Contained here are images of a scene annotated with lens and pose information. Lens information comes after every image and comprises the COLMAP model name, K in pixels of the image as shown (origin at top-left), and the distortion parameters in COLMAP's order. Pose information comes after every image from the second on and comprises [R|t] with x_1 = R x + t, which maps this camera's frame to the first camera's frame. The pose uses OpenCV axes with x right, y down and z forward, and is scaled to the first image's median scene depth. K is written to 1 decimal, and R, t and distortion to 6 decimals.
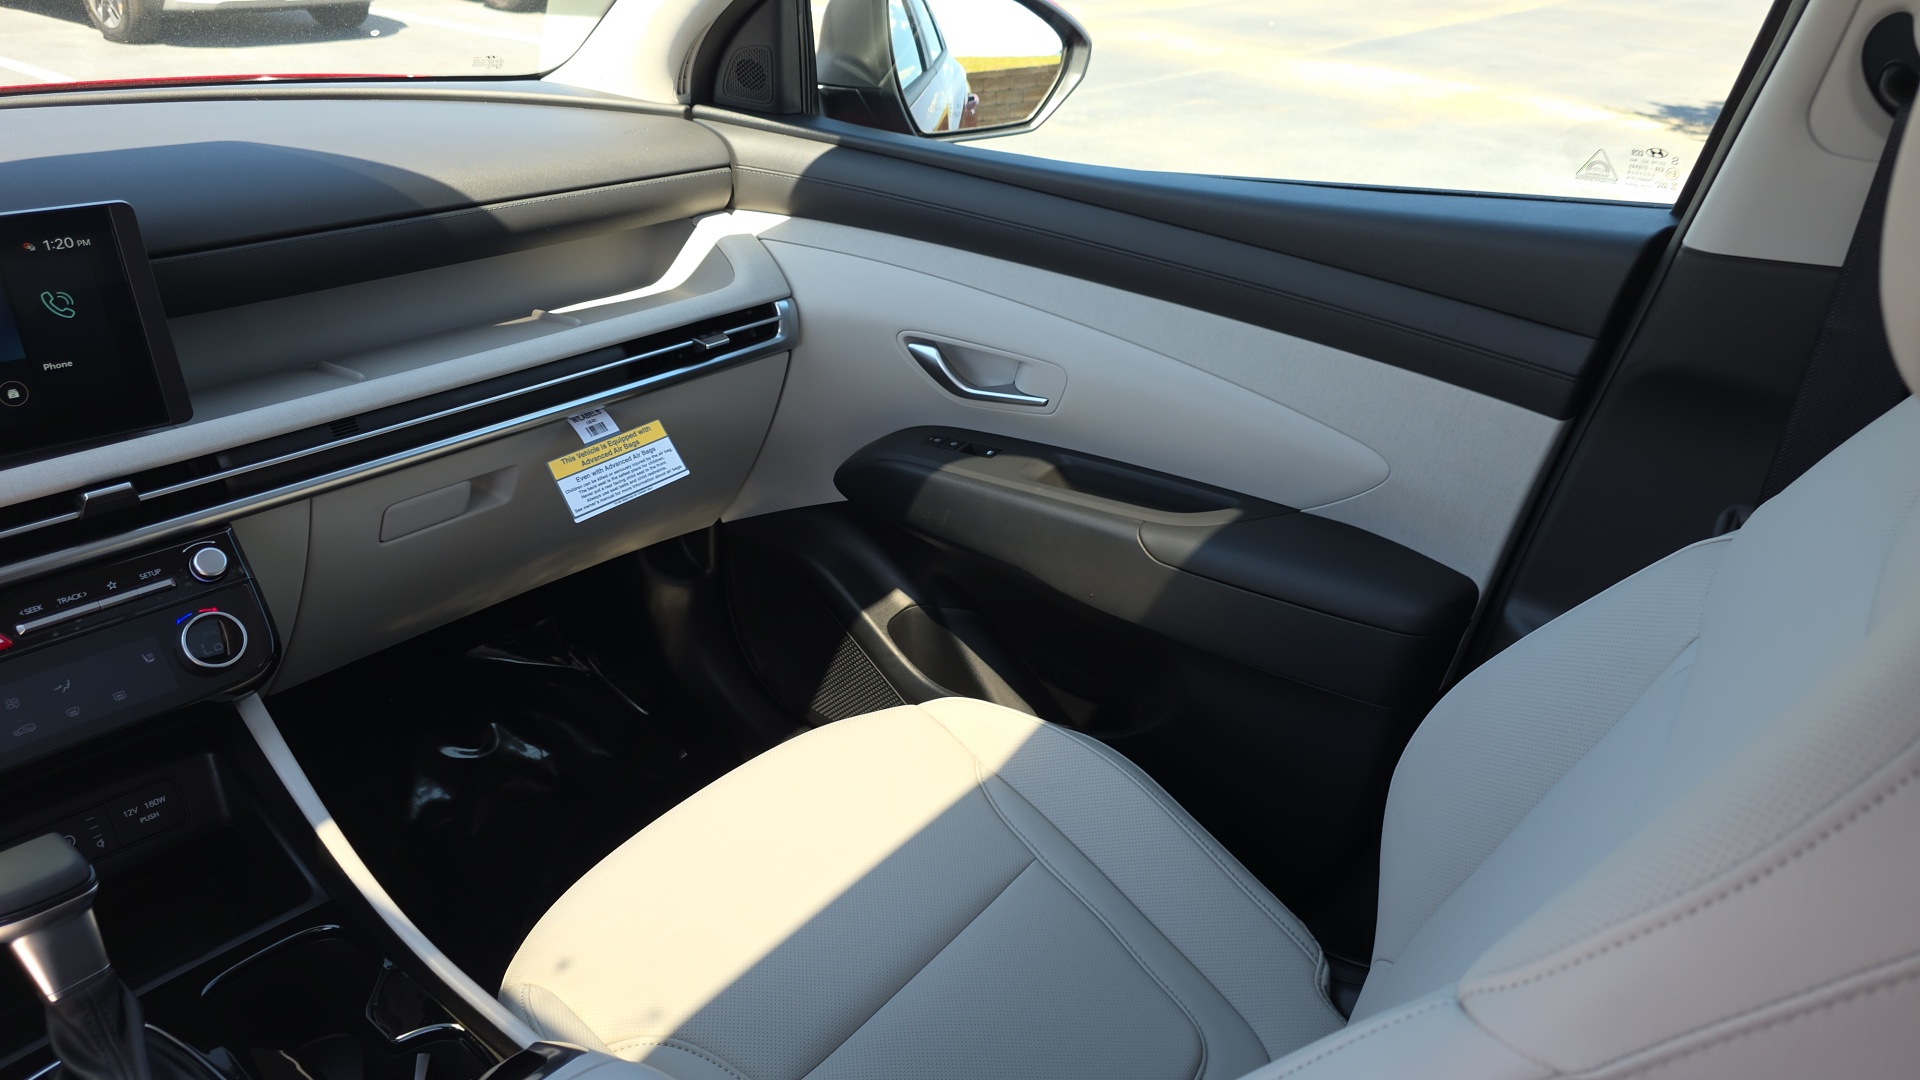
lens RADIAL K [[1288.6, 0, 947.0], [0, 1288.6, 533.3], [0, 0, 1]] dist [0.054014, -0.061231]
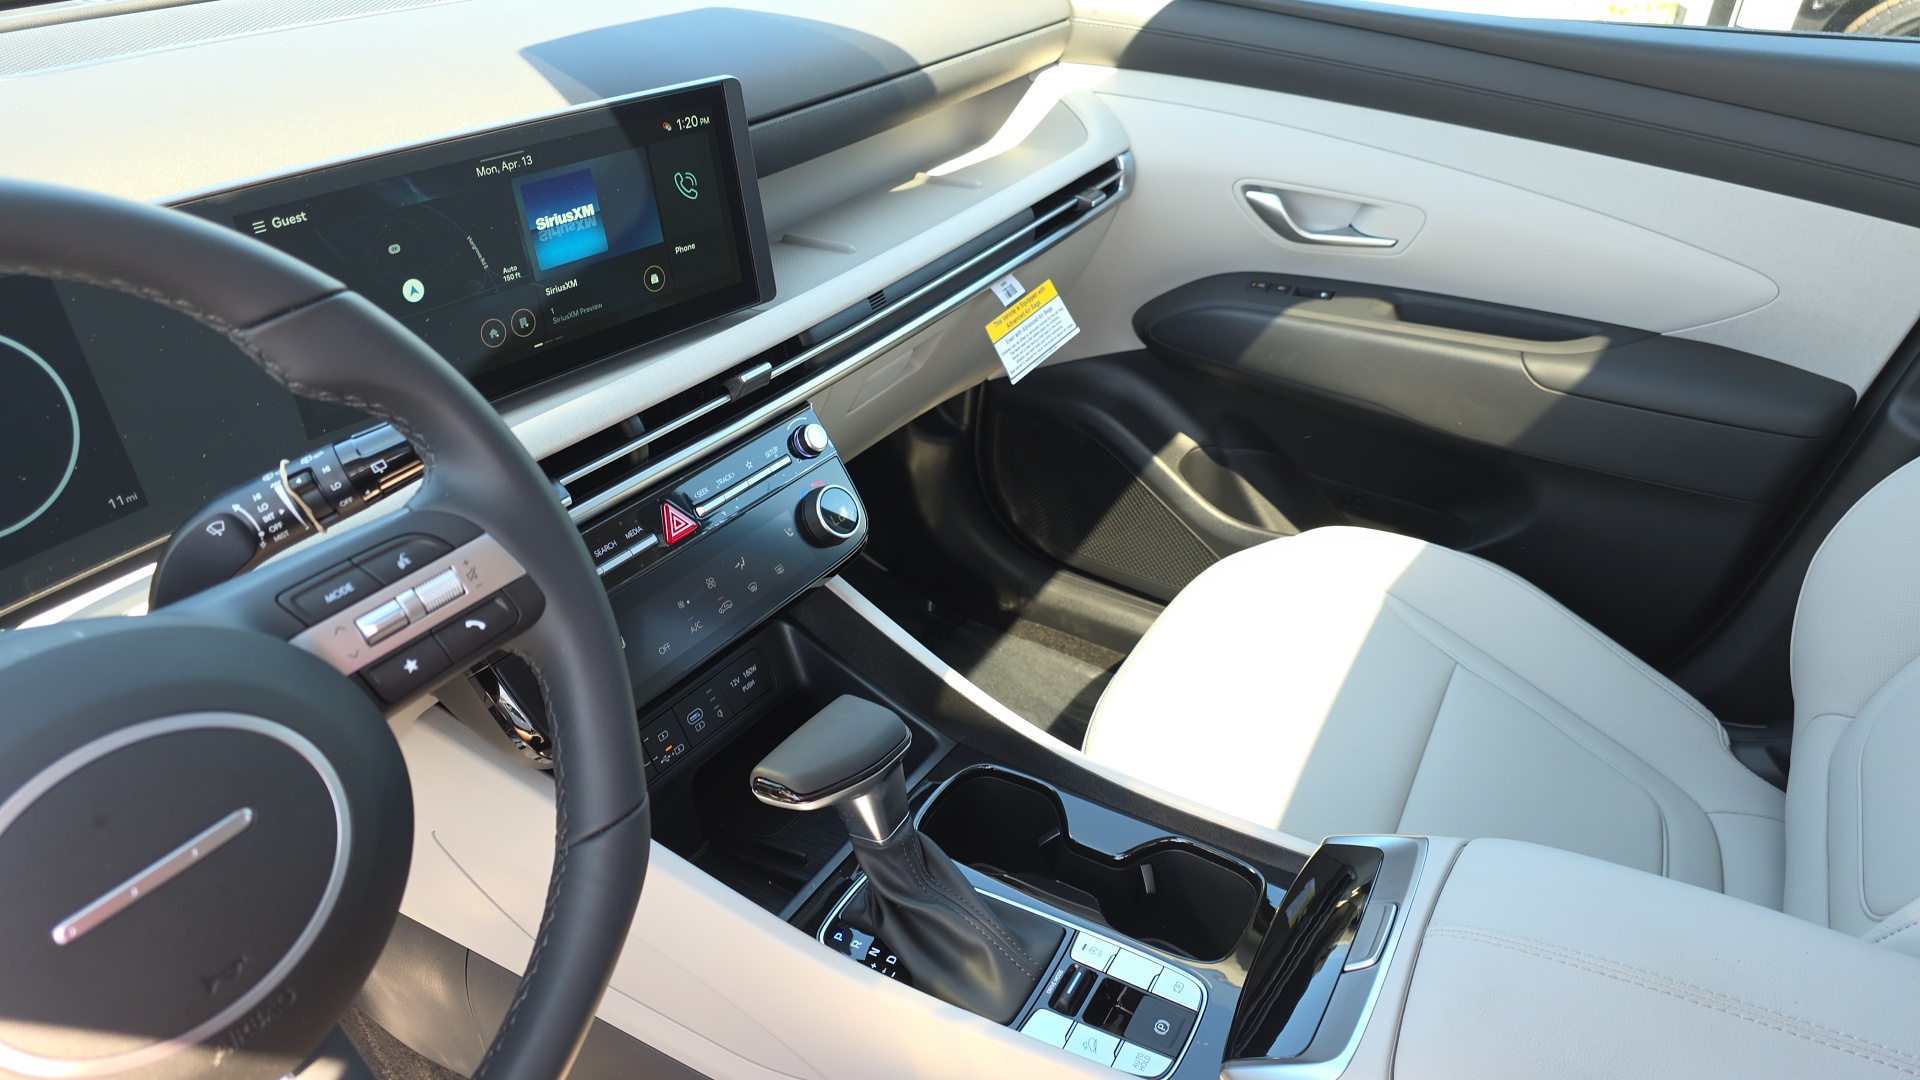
lens RADIAL K [[1288.6, 0, 947.0], [0, 1288.6, 533.3], [0, 0, 1]] dist [0.054014, -0.061231]
pose [[0.988898, -0.070885, 0.130600, -0.459243], [0.055536, 0.991502, 0.117638, -0.012946], [-0.137829, -0.109079, 0.984431, -0.021384]]
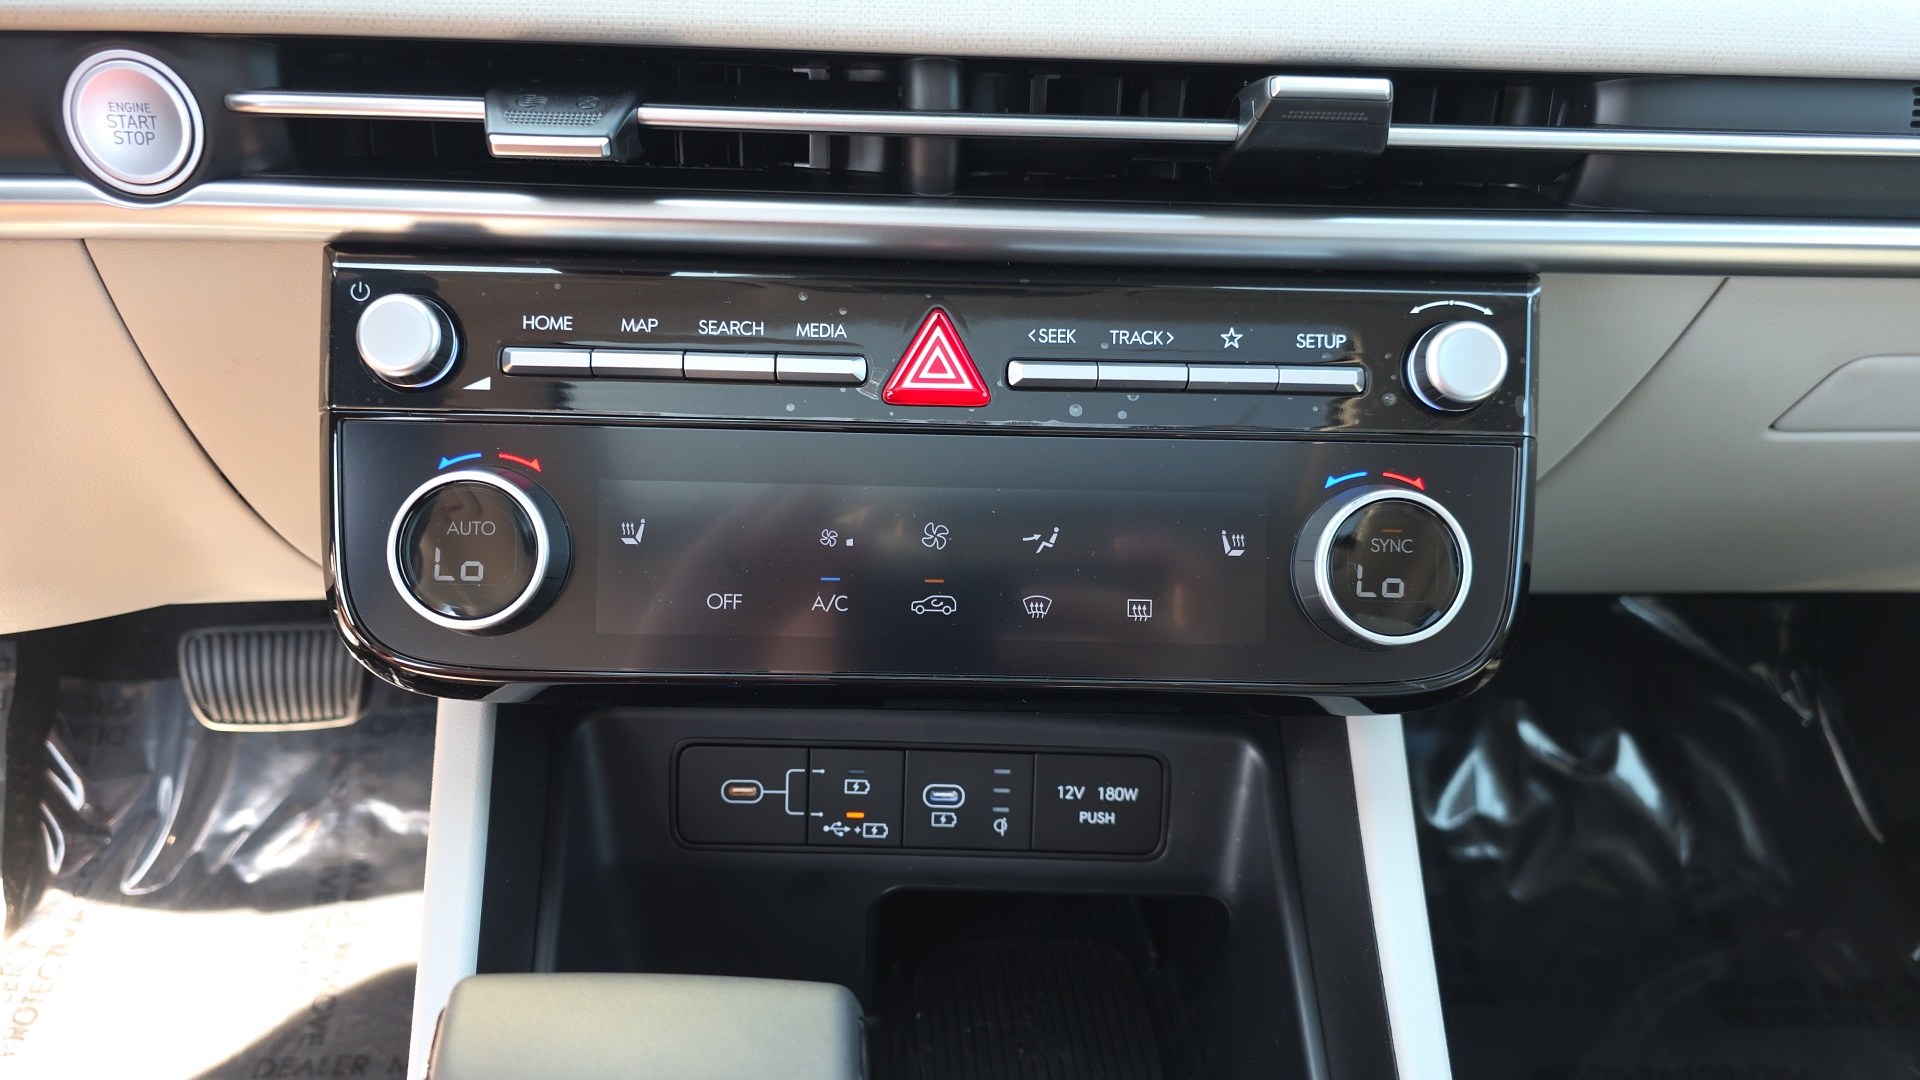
lens RADIAL K [[1288.6, 0, 947.0], [0, 1288.6, 533.3], [0, 0, 1]] dist [0.054014, -0.061231]
pose [[0.671902, 0.427337, -0.604922, -0.322252], [-0.334299, 0.903807, 0.267165, 0.012861], [0.660902, 0.022716, 0.750128, 0.480575]]
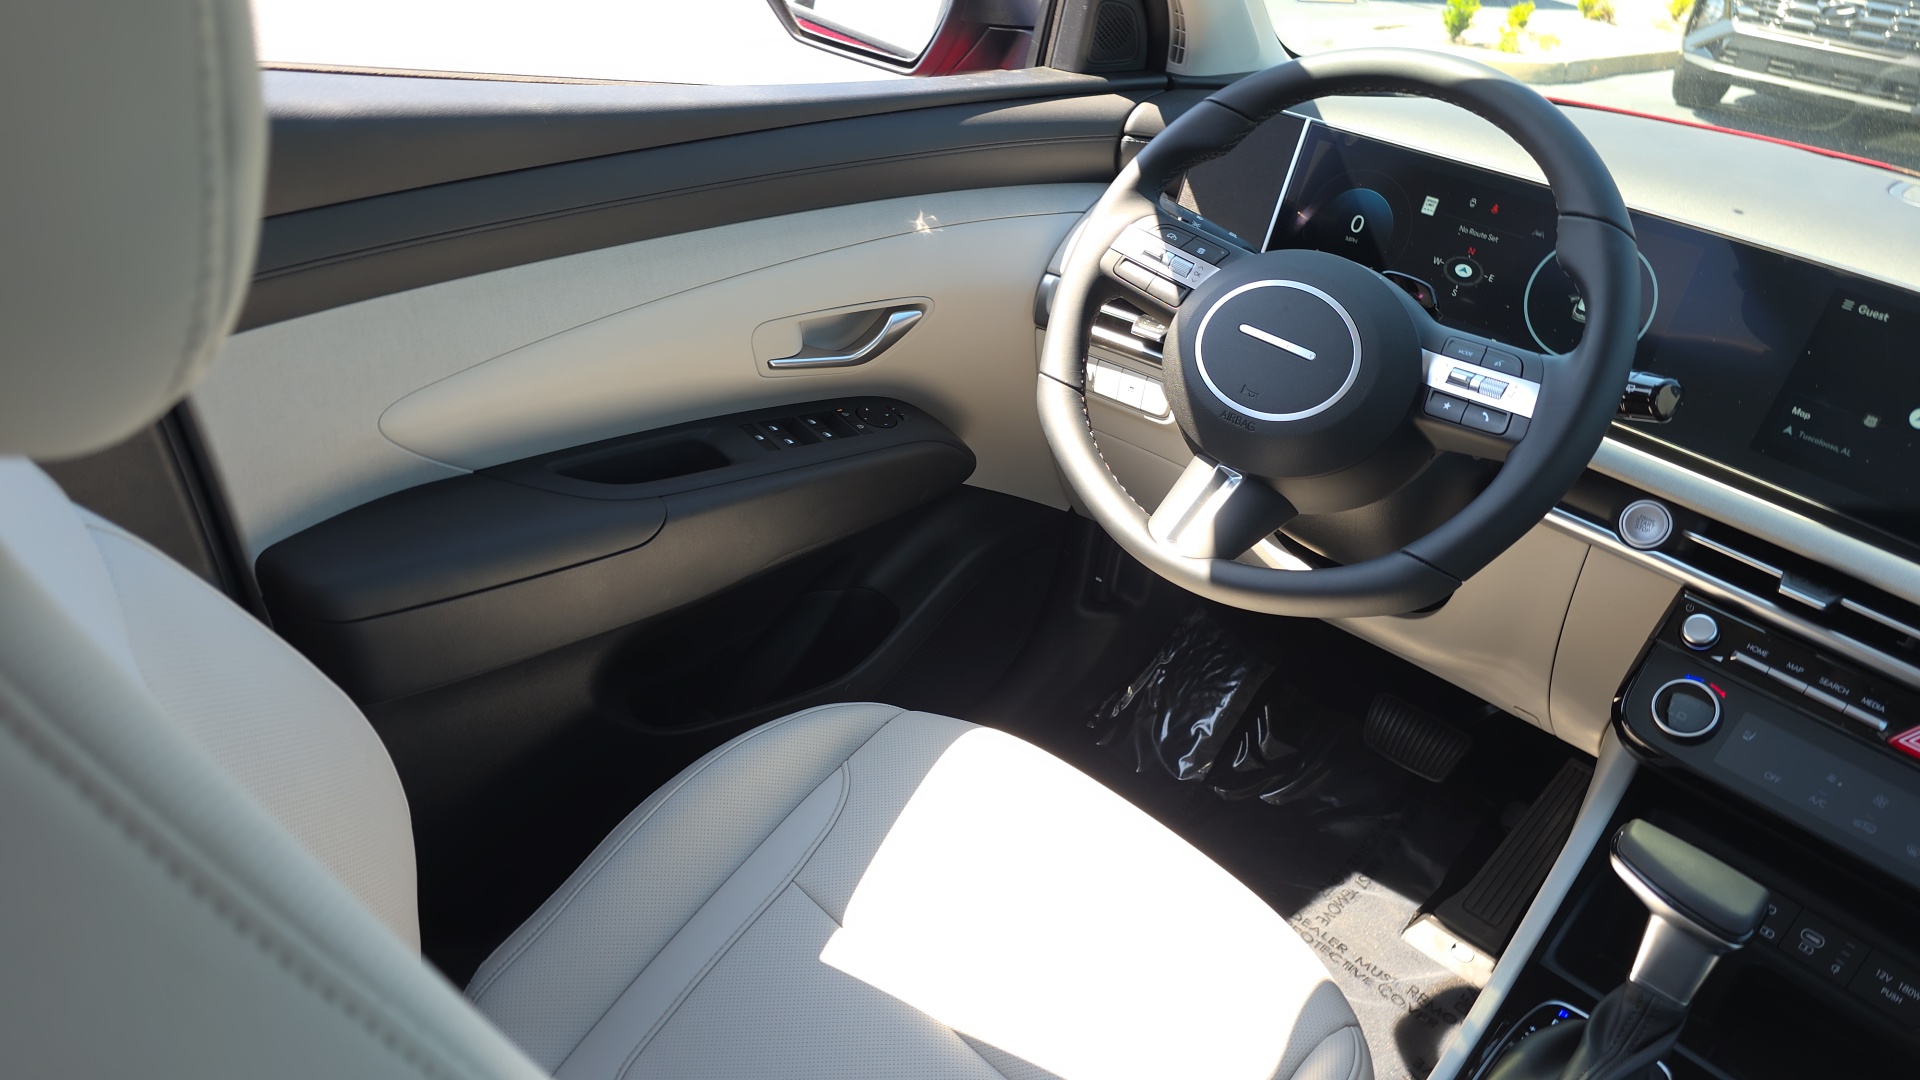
lens RADIAL K [[1289.3, 0, 949.2], [0, 1289.3, 537.6], [0, 0, 1]] dist [0.055405, -0.052266]
pose [[-0.103199, 0.446492, -0.888817, 0.105088], [-0.549886, 0.719006, 0.425035, -0.032566], [0.828840, 0.532611, 0.171319, 0.093737]]
